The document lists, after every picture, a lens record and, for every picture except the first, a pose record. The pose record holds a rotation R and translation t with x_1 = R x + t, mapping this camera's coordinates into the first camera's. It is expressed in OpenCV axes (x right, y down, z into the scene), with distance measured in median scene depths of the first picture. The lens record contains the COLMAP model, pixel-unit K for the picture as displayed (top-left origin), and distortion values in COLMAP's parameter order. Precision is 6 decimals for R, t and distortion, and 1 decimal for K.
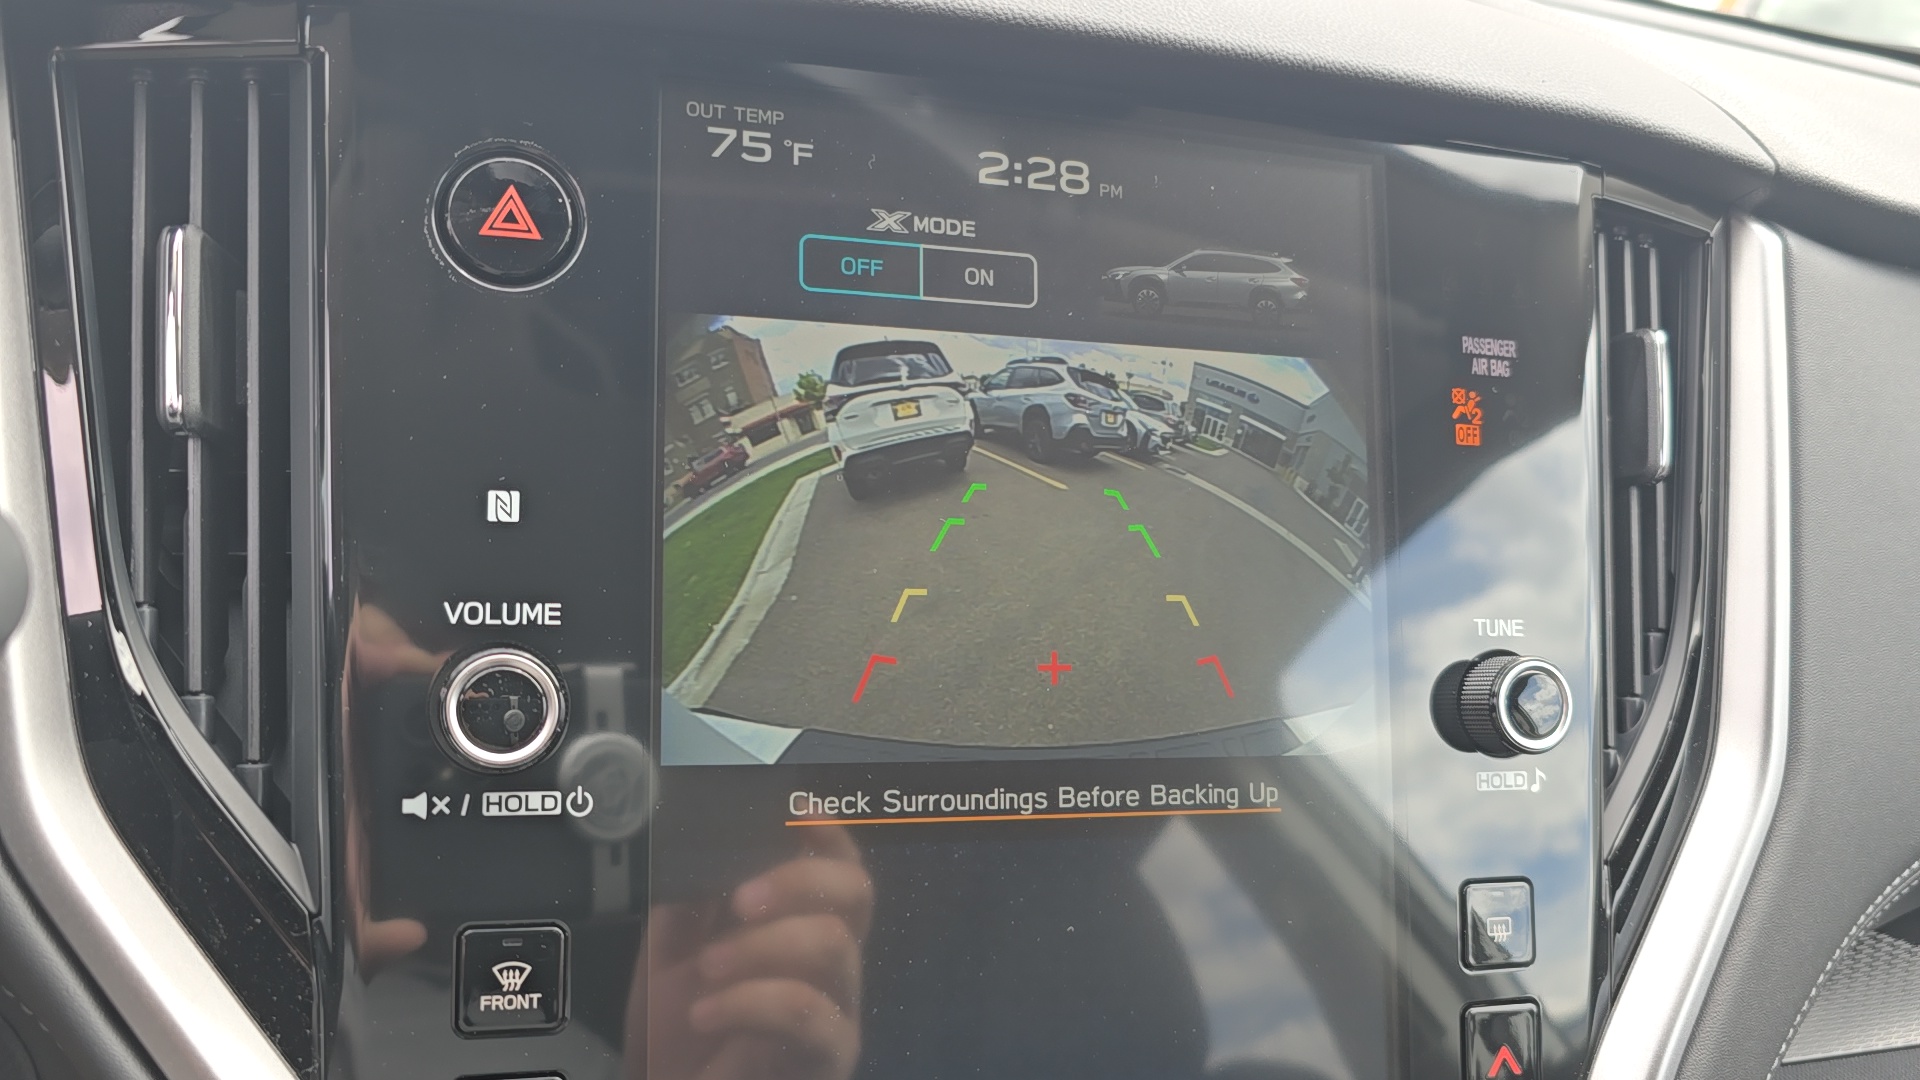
lens RADIAL K [[1592.6, 0, 960.0], [0, 1592.6, 540.0], [0, 0, 1]] dist [-0.026503, 0.016583]
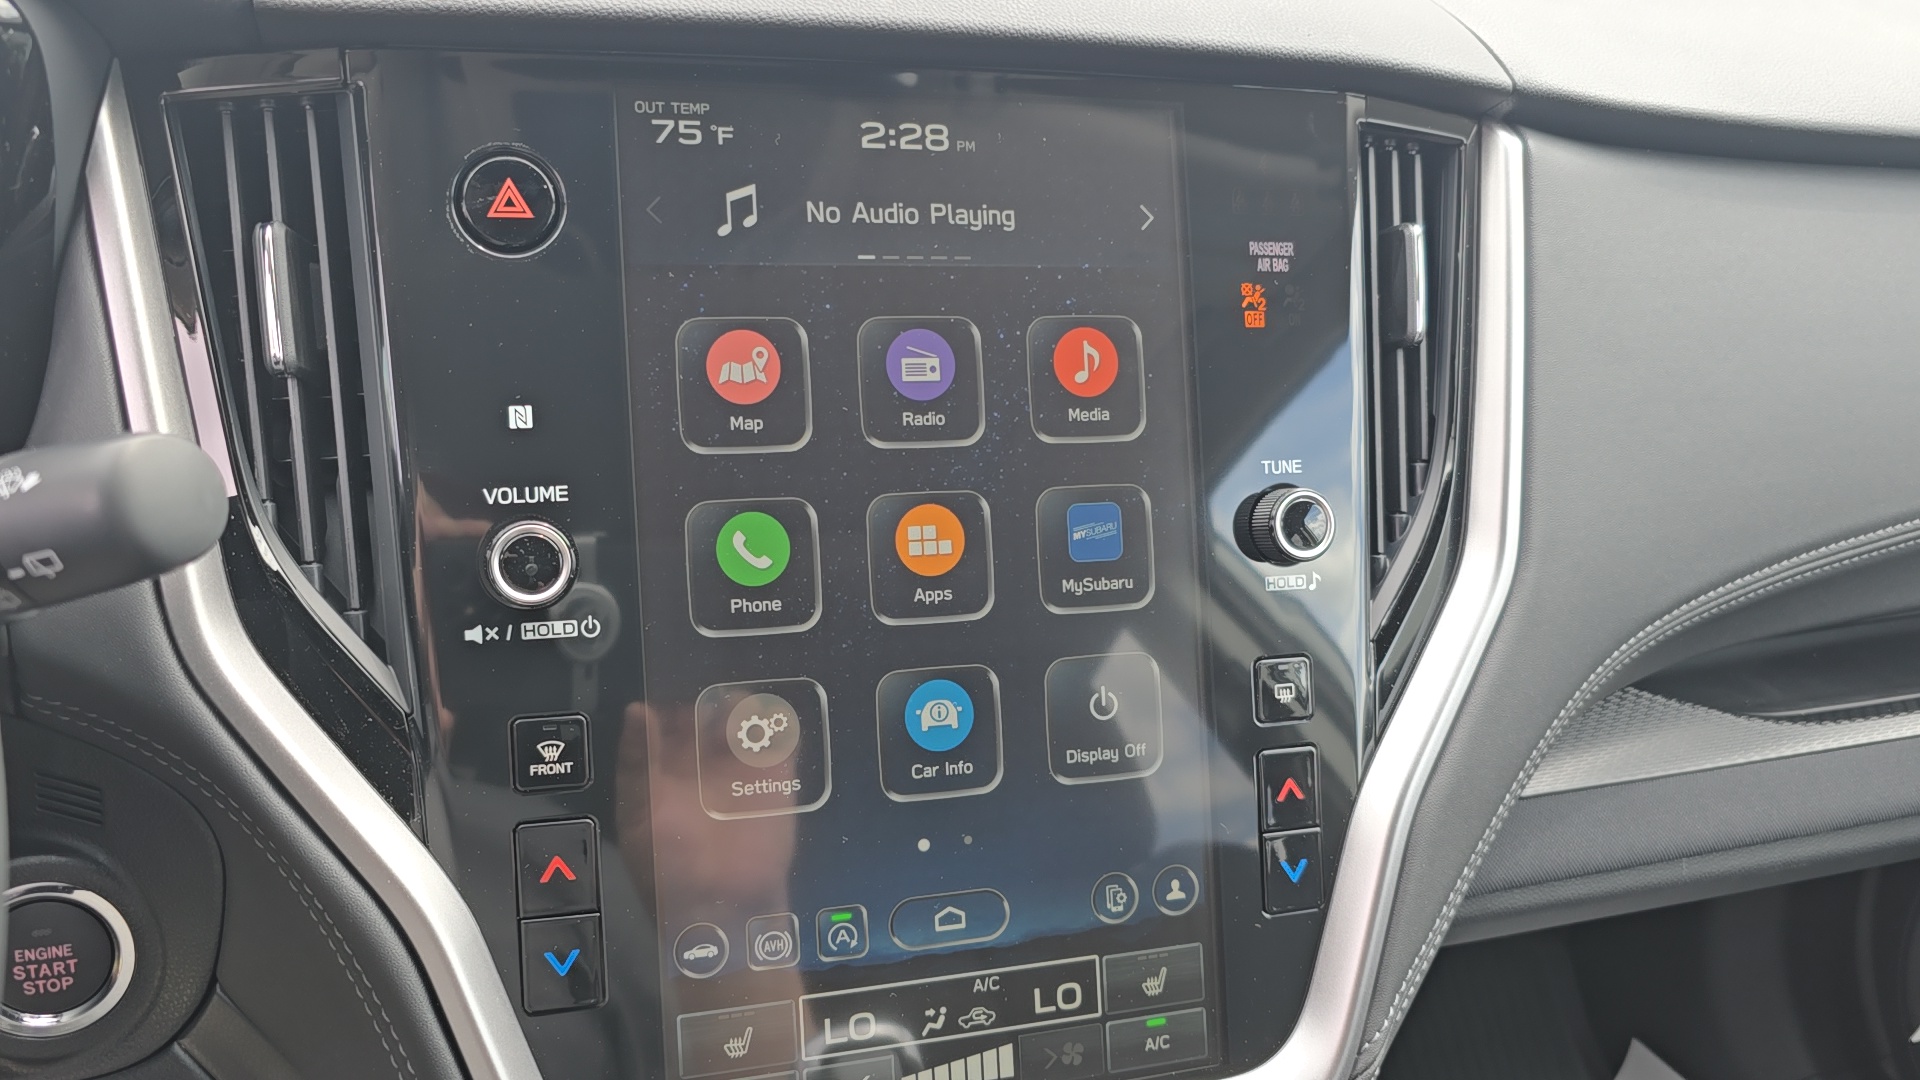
lens RADIAL K [[1592.6, 0, 960.0], [0, 1592.6, 540.0], [0, 0, 1]] dist [-0.026503, 0.016583]
pose [[0.998960, -0.045481, 0.003096, 0.077256], [0.044894, 0.993300, 0.106484, -0.041507], [-0.007918, -0.106234, 0.994310, -0.352845]]
